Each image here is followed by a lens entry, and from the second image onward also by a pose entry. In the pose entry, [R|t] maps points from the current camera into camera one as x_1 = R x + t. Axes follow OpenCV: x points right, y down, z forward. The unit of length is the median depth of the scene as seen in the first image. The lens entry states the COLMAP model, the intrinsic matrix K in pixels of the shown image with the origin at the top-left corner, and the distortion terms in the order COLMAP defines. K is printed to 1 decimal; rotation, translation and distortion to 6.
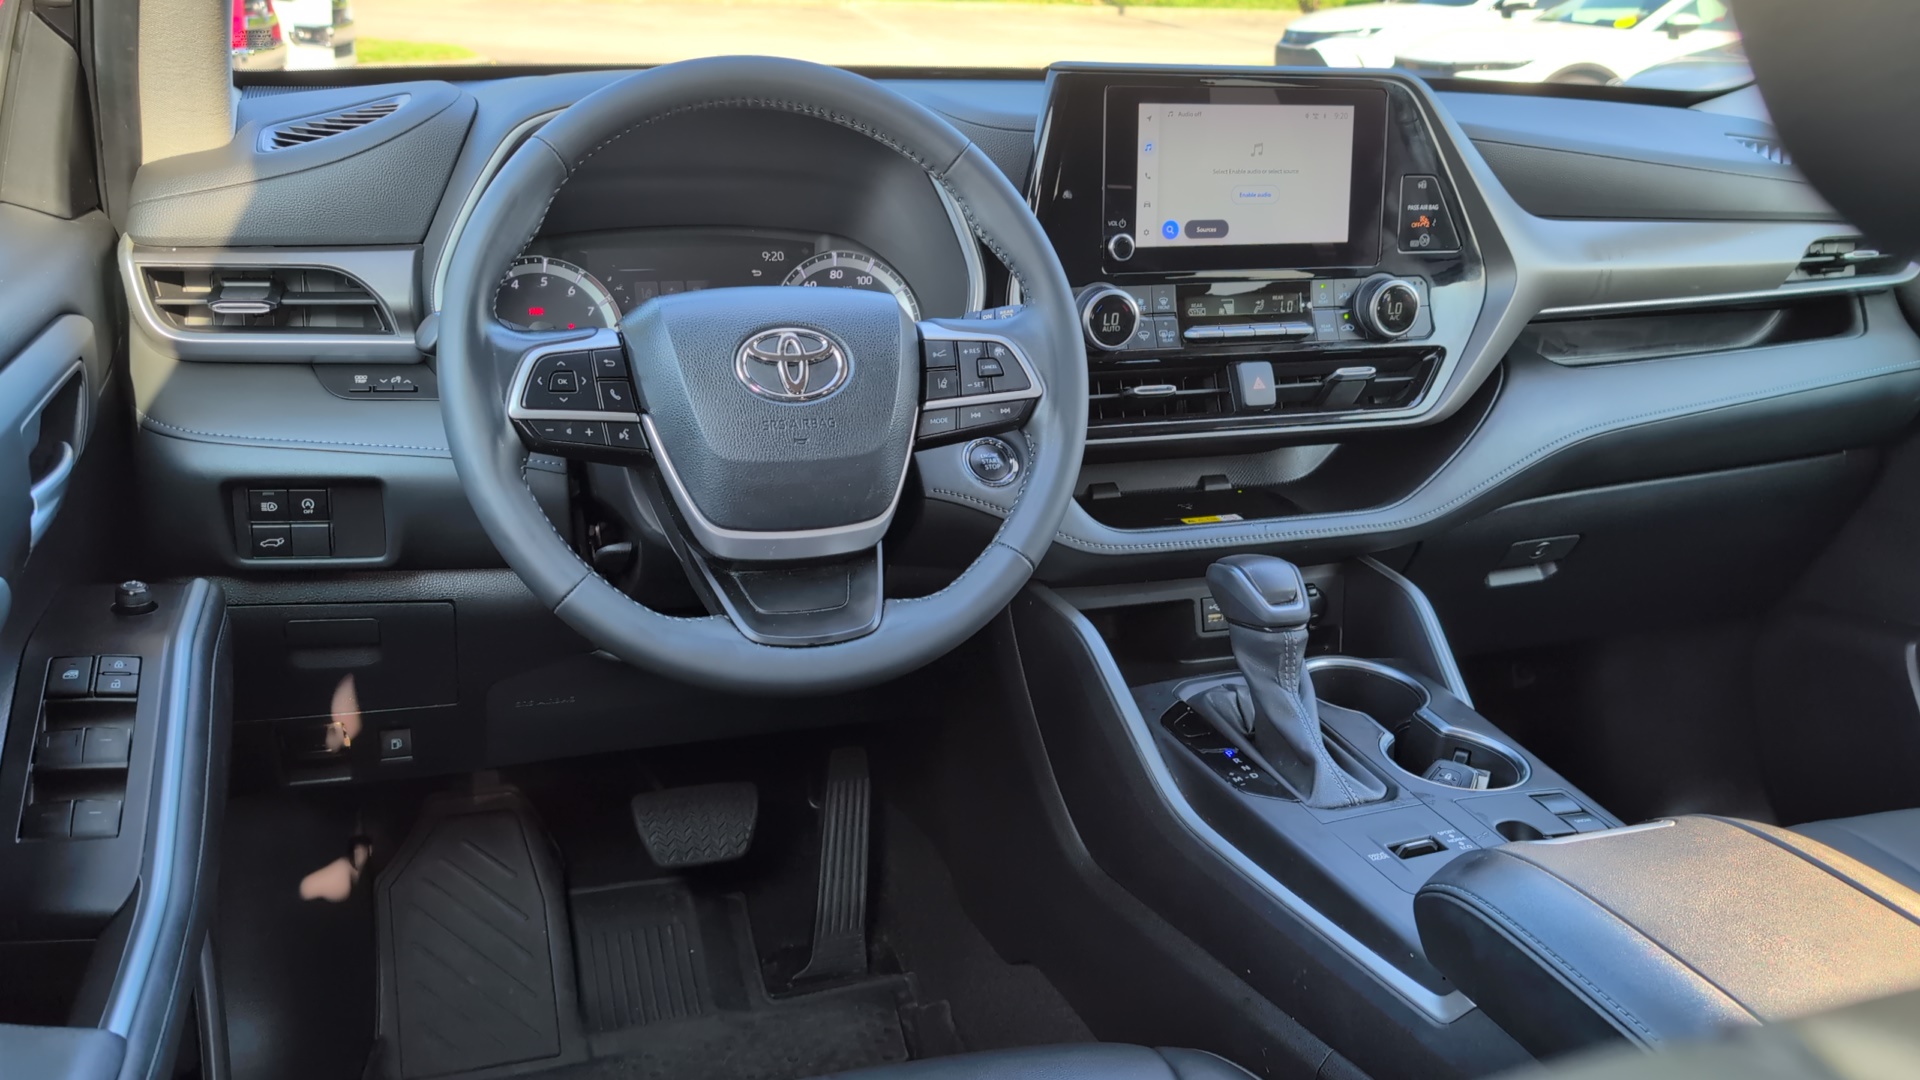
lens RADIAL K [[1612.4, 0, 960.0], [0, 1612.4, 540.0], [0, 0, 1]] dist [0.042622, -0.002322]
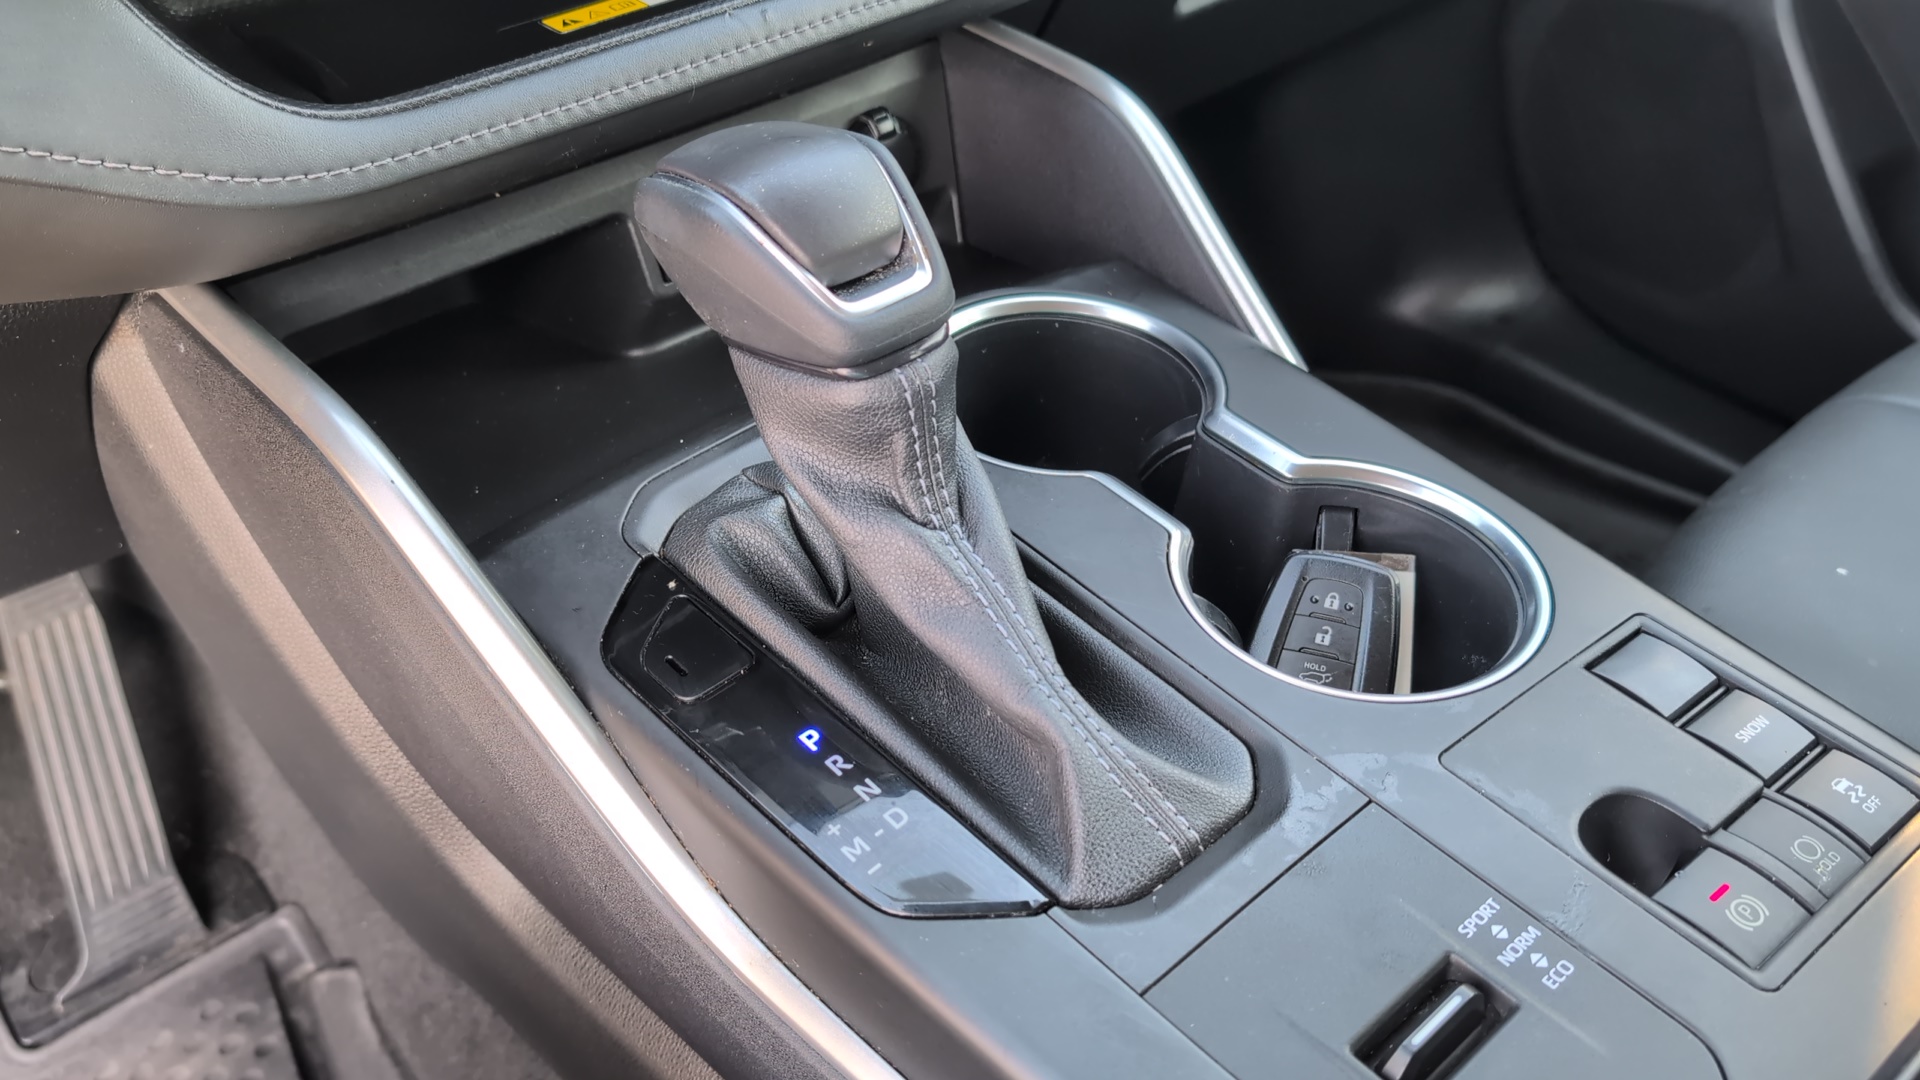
lens RADIAL K [[1633.2, 0, 960.0], [0, 1633.2, 540.0], [0, 0, 1]] dist [0.004055, -0.007177]
pose [[0.936983, -0.252859, 0.241092, 0.115300], [0.152502, 0.916863, 0.368926, -0.030444], [-0.314334, -0.308910, 0.897646, 0.638889]]
